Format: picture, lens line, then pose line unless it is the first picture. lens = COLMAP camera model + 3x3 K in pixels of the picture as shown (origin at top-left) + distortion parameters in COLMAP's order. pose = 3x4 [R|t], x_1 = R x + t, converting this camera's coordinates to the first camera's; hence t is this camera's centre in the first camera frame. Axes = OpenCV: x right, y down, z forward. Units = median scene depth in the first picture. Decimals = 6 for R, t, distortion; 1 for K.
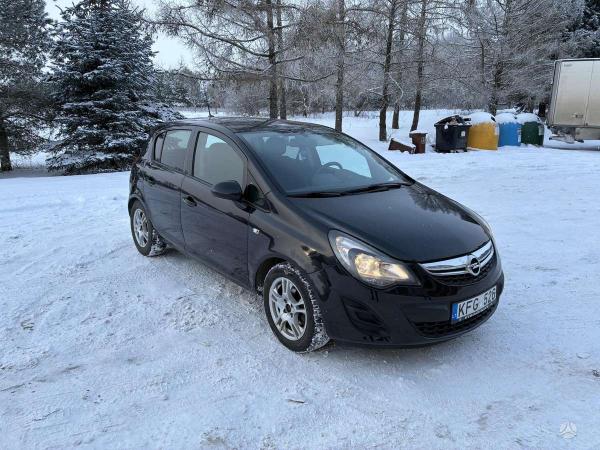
lens RADIAL K [[462.4, 0, 300.0], [0, 462.4, 225.0], [0, 0, 1]] dist [0.090741, -0.113688]
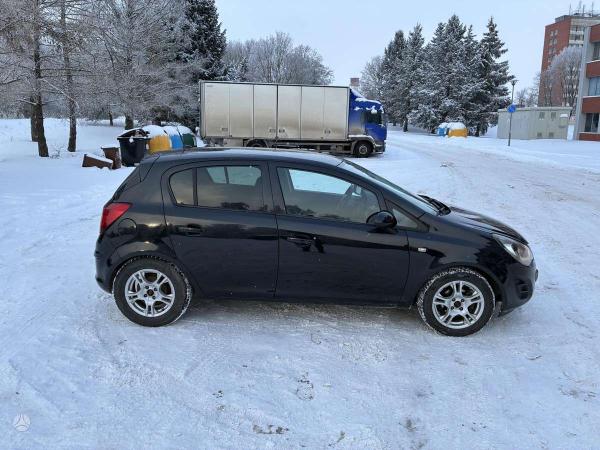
lens RADIAL K [[462.4, 0, 300.0], [0, 462.4, 225.0], [0, 0, 1]] dist [0.090741, -0.113688]
pose [[0.649155, -0.163520, 0.742872, -0.232467], [0.173798, 0.982671, 0.064431, -0.035714], [-0.740535, 0.087285, 0.666326, 0.089659]]
